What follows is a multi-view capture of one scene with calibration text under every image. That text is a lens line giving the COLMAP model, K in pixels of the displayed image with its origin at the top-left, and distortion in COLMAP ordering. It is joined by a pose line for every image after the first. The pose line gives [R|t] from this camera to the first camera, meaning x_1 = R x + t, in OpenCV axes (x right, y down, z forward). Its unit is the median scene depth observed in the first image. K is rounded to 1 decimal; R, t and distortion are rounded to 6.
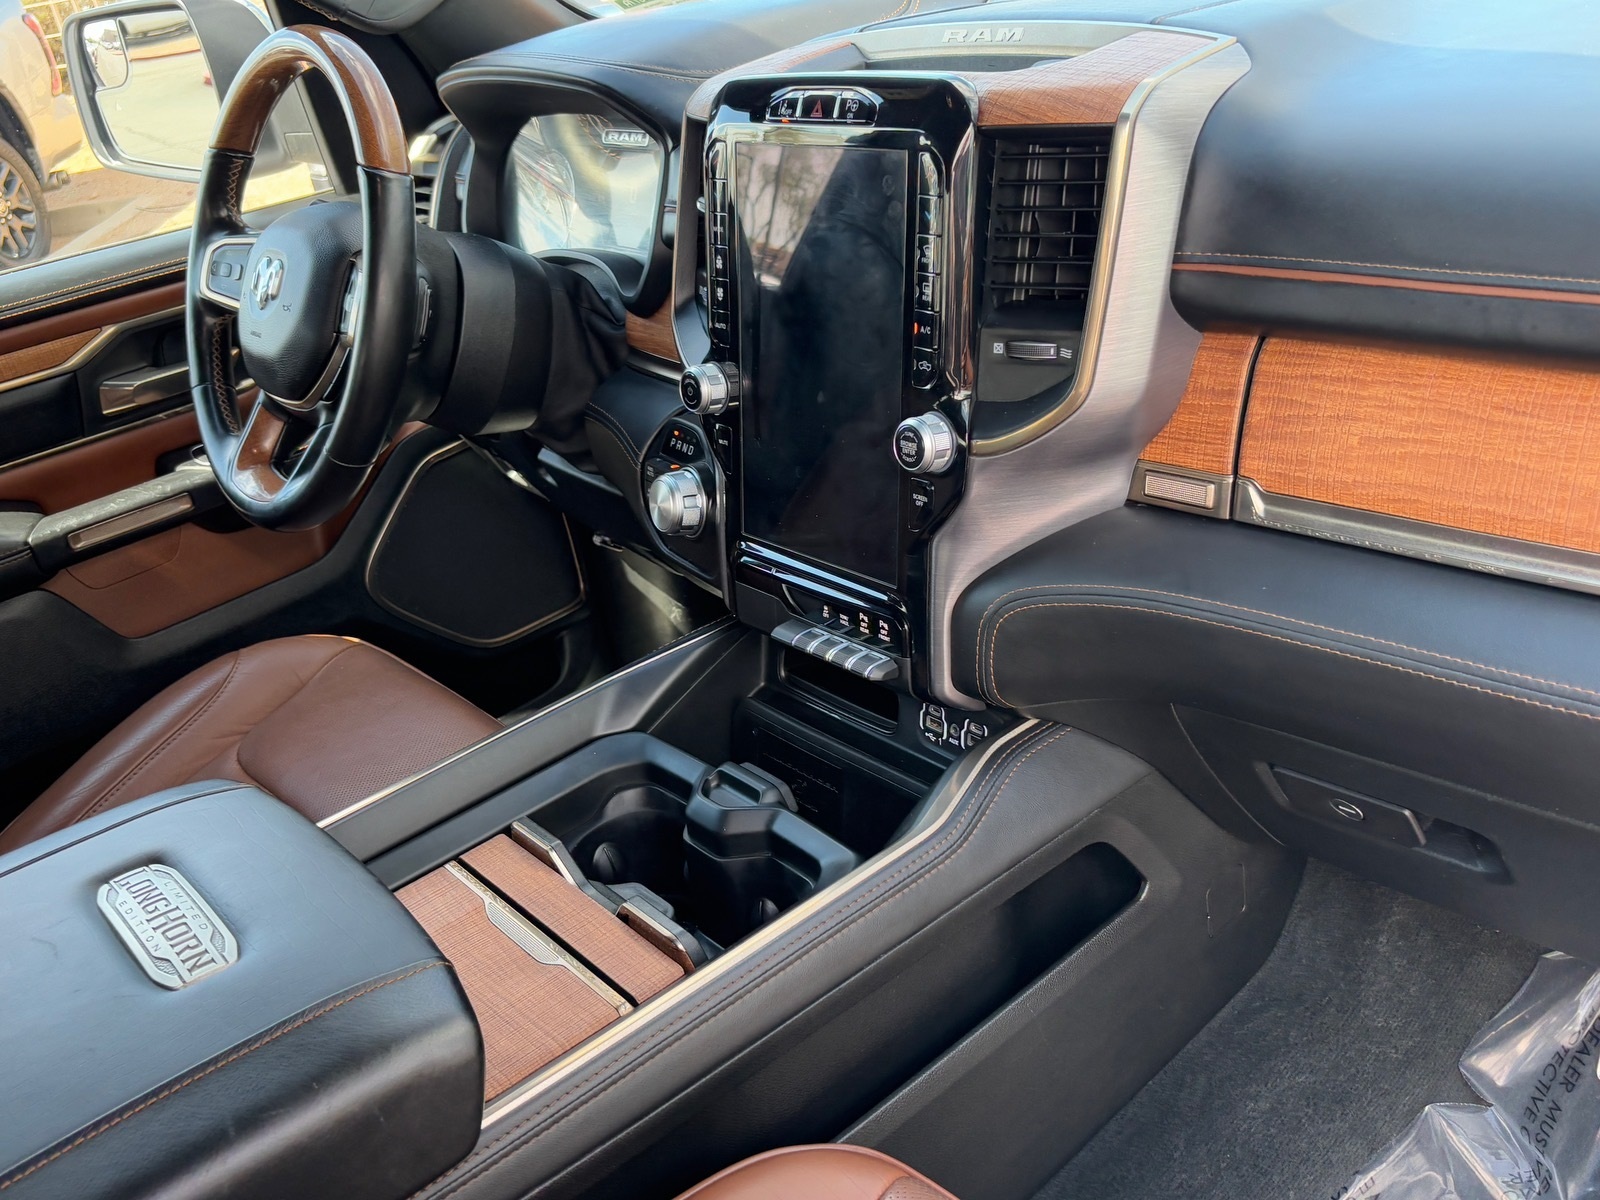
lens RADIAL K [[1572.2, 0, 800.0], [0, 1572.2, 600.0], [0, 0, 1]] dist [-0.051980, -0.001879]
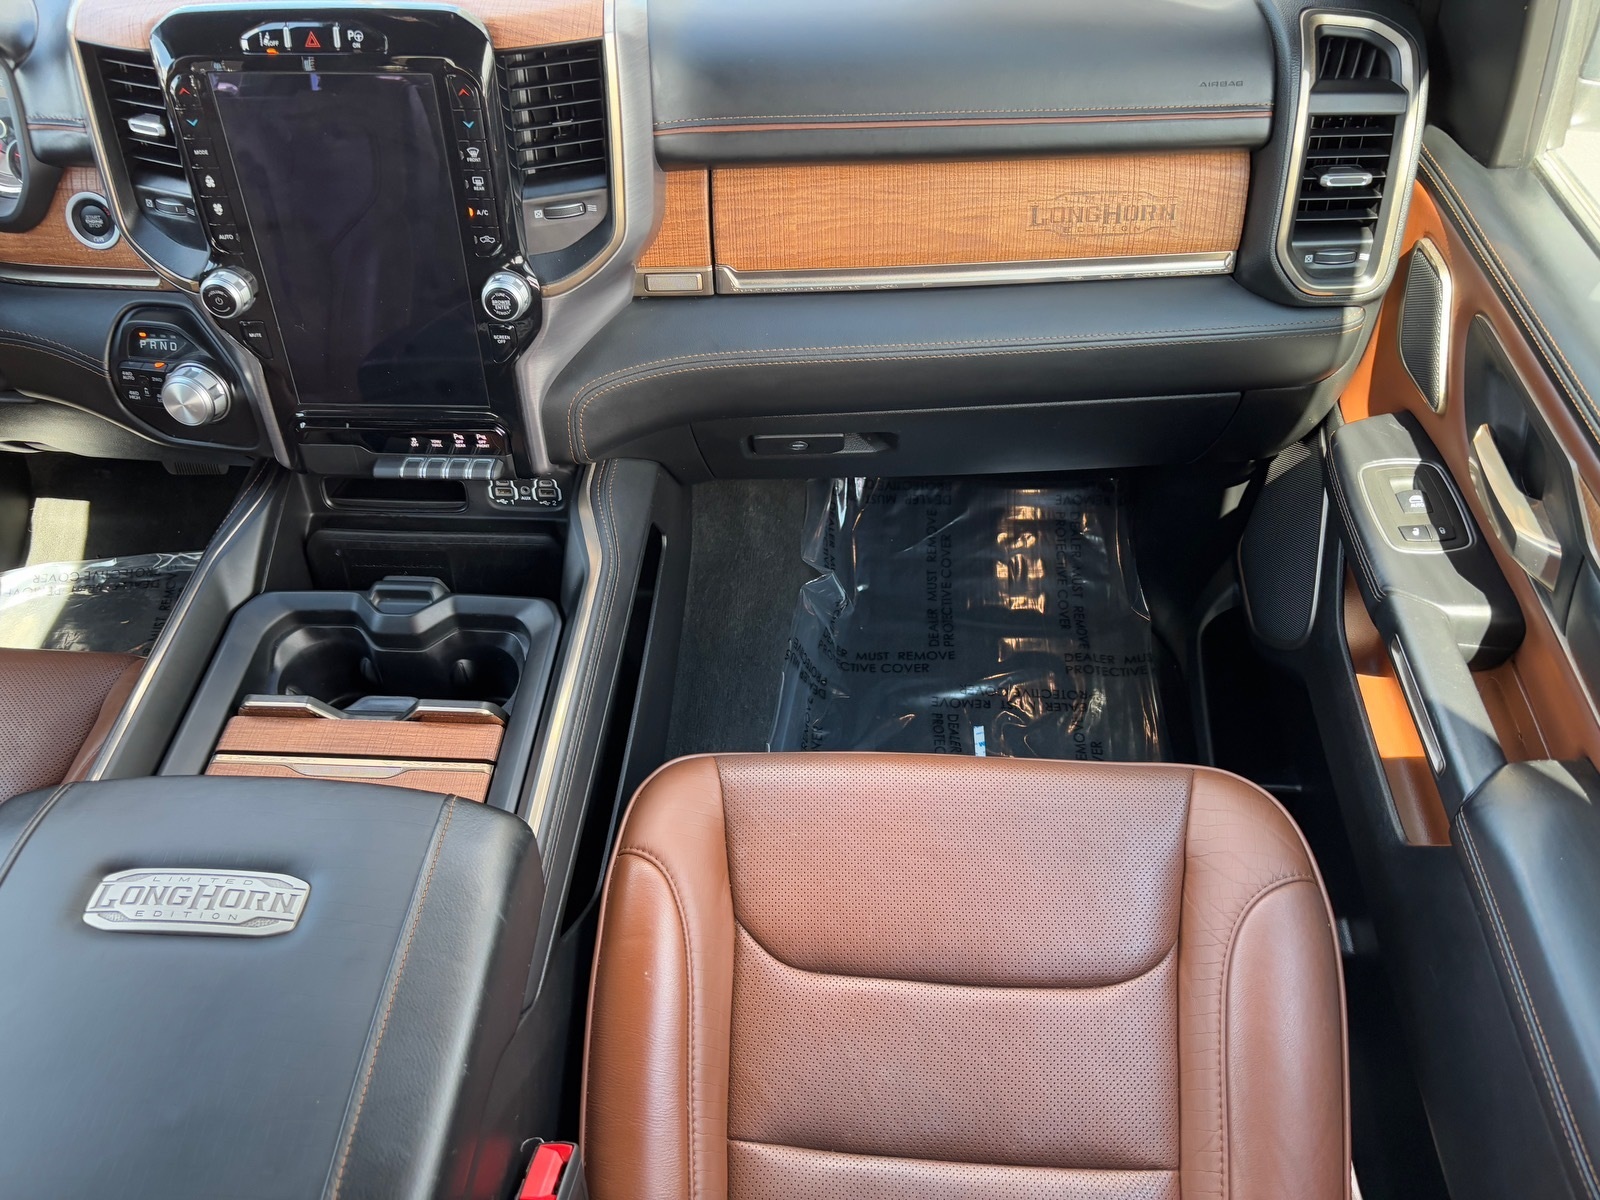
lens RADIAL K [[1228.0, 0, 800.0], [0, 1228.0, 600.0], [0, 0, 1]] dist [0.003011, -0.045413]
pose [[0.668614, -0.427064, 0.608746, -0.465632], [0.239506, 0.898690, 0.367414, -0.180132], [-0.703983, -0.099860, 0.703161, 0.061060]]
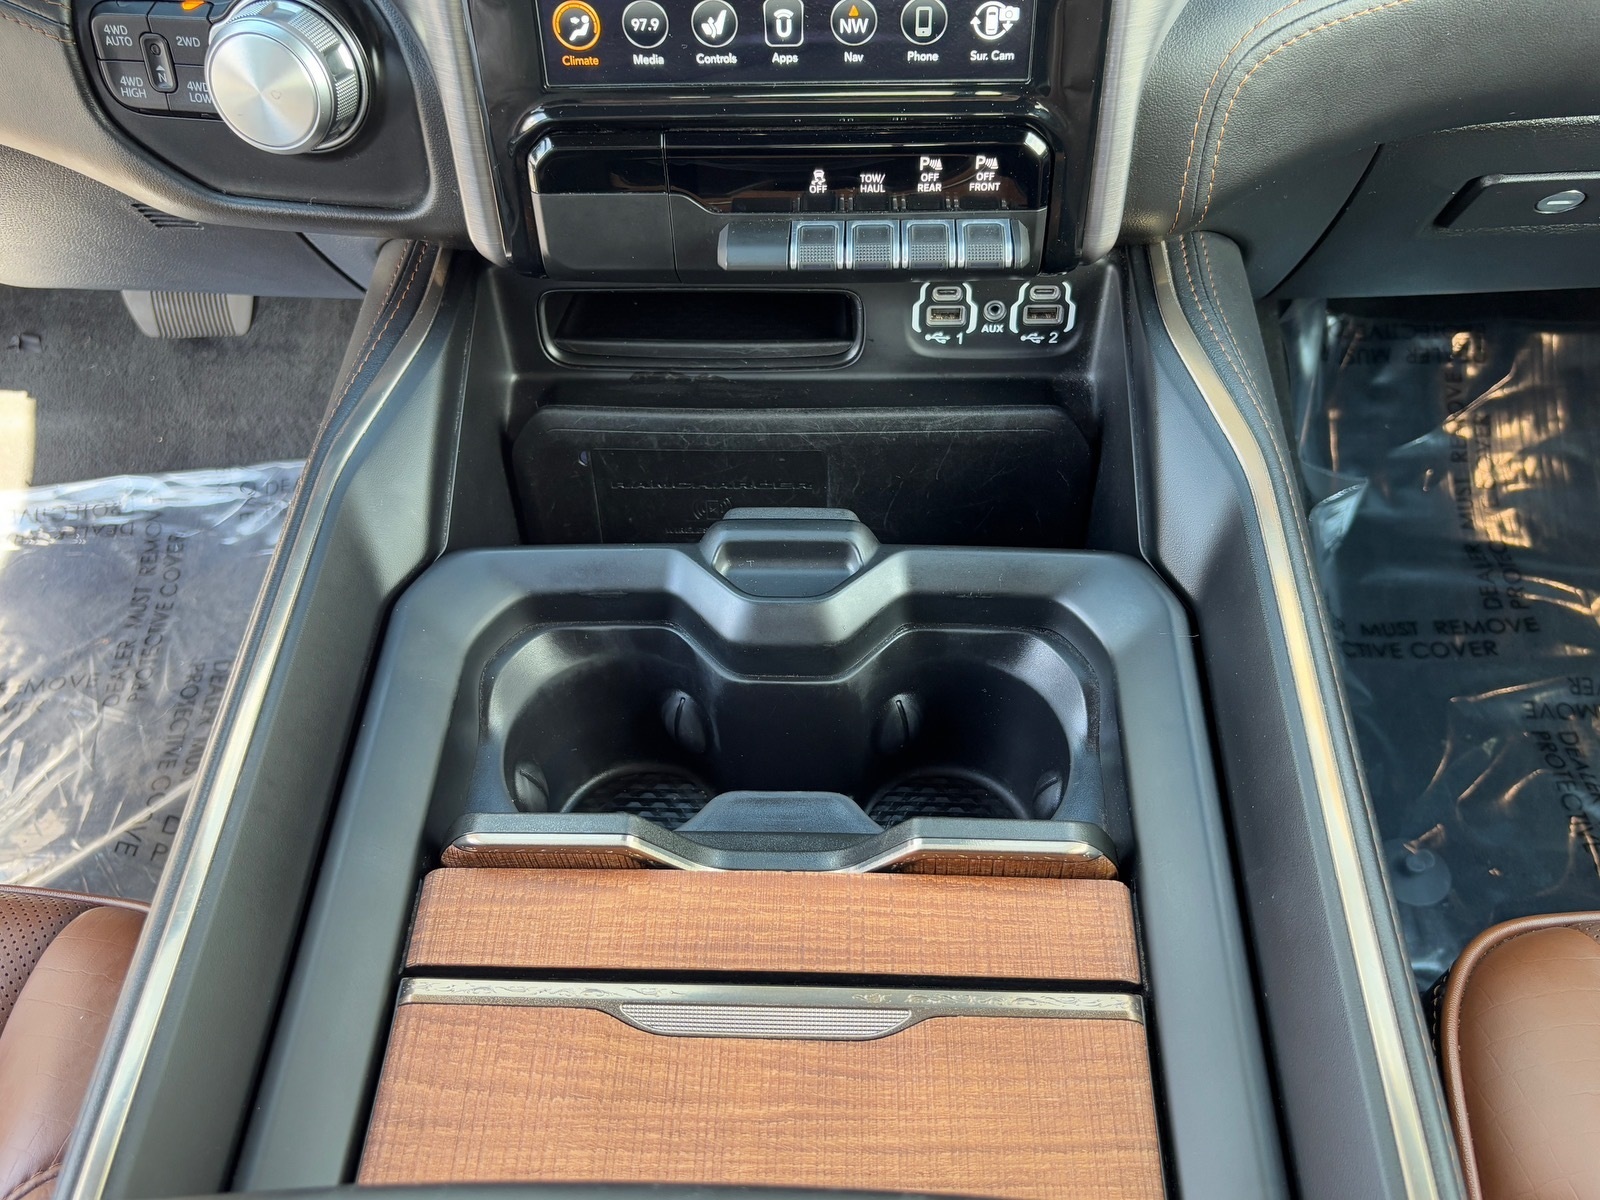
lens RADIAL K [[1426.0, 0, 800.0], [0, 1426.0, 600.0], [0, 0, 1]] dist [0.026055, -0.009151]
pose [[0.667942, -0.472498, 0.574977, -0.352860], [0.264652, 0.872902, 0.409881, -0.073246], [-0.695567, -0.121608, 0.708095, 0.681098]]
